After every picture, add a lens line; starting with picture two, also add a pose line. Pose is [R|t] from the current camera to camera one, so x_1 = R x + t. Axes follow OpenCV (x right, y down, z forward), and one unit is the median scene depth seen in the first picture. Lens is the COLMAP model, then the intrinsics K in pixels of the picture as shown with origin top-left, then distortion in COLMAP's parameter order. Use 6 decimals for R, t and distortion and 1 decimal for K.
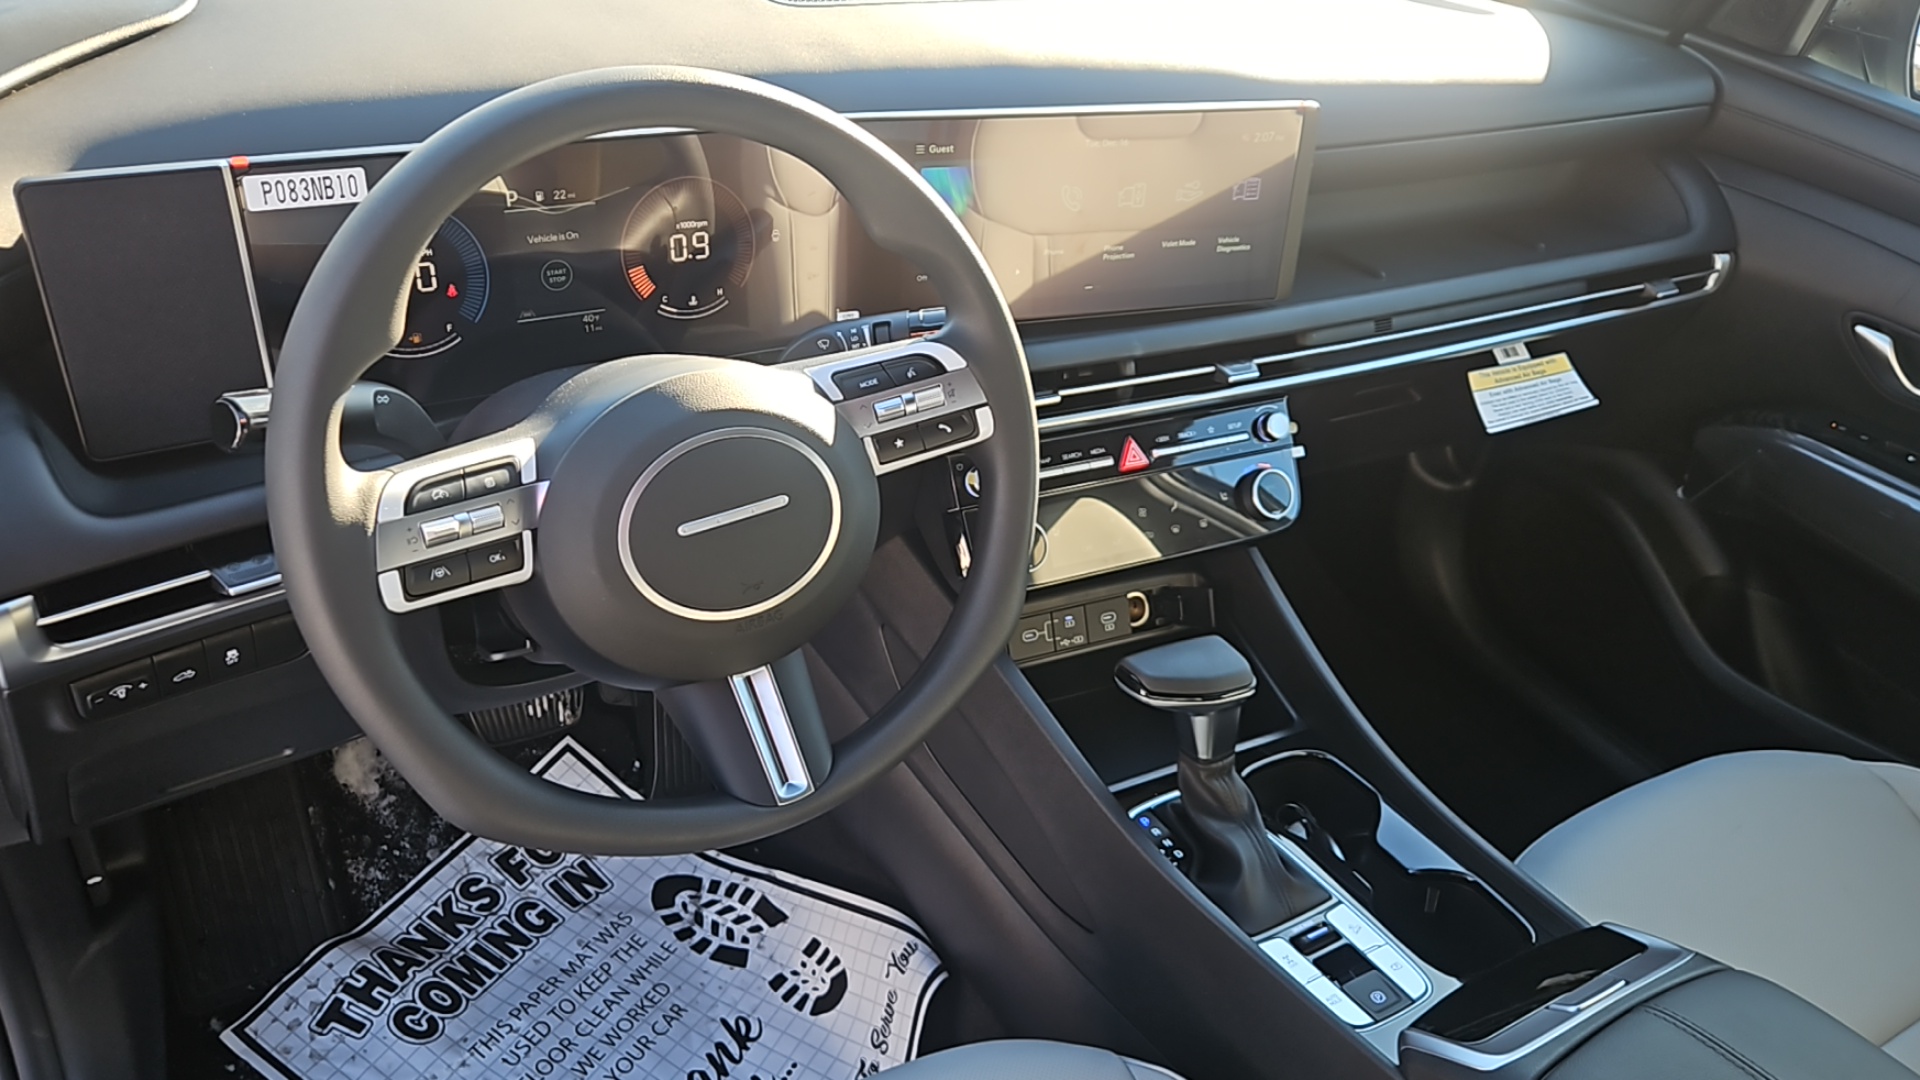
lens RADIAL K [[1410.6, 0, 951.4], [0, 1410.6, 541.1], [0, 0, 1]] dist [0.052628, -0.001257]
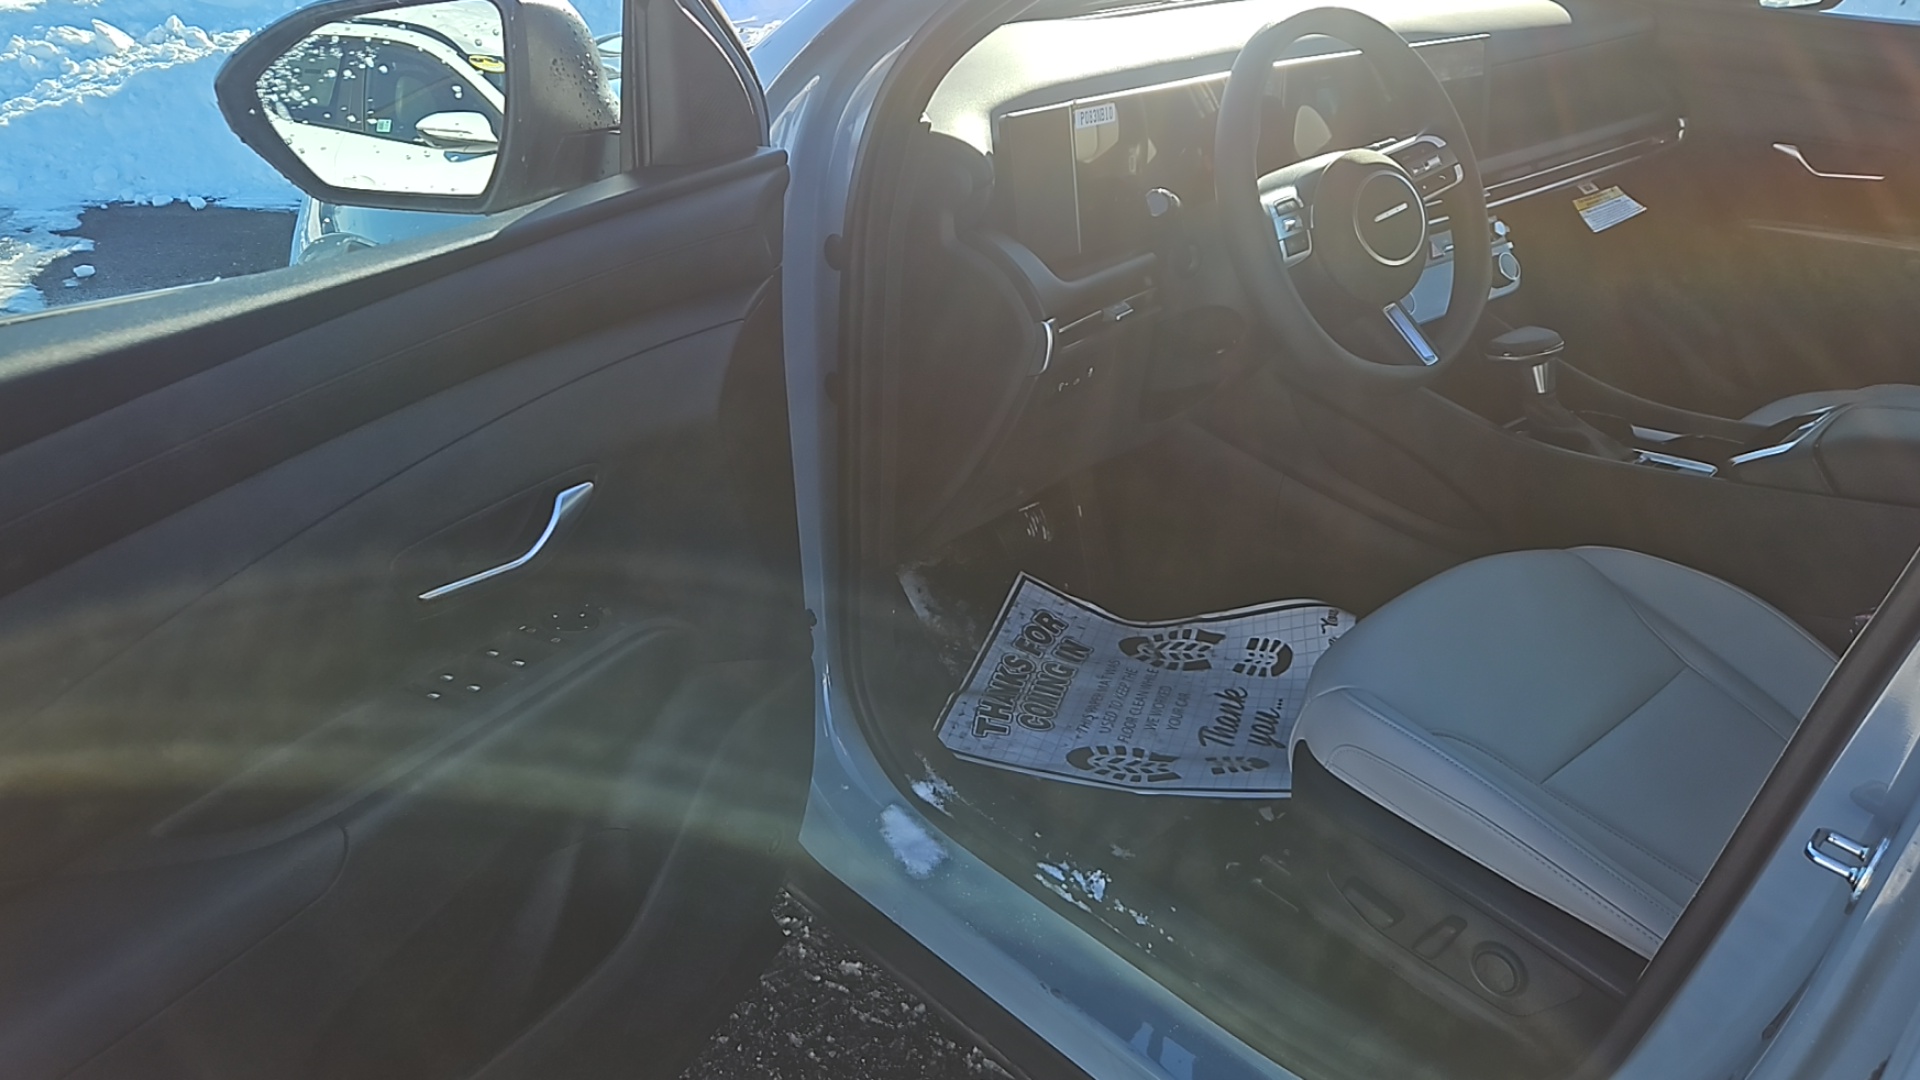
lens RADIAL K [[1410.6, 0, 951.4], [0, 1410.6, 541.1], [0, 0, 1]] dist [0.052628, -0.001257]
pose [[0.972912, -0.191723, 0.129168, -0.578033], [0.205200, 0.973538, -0.100582, 0.265332], [-0.106467, 0.124362, 0.986508, -0.449685]]
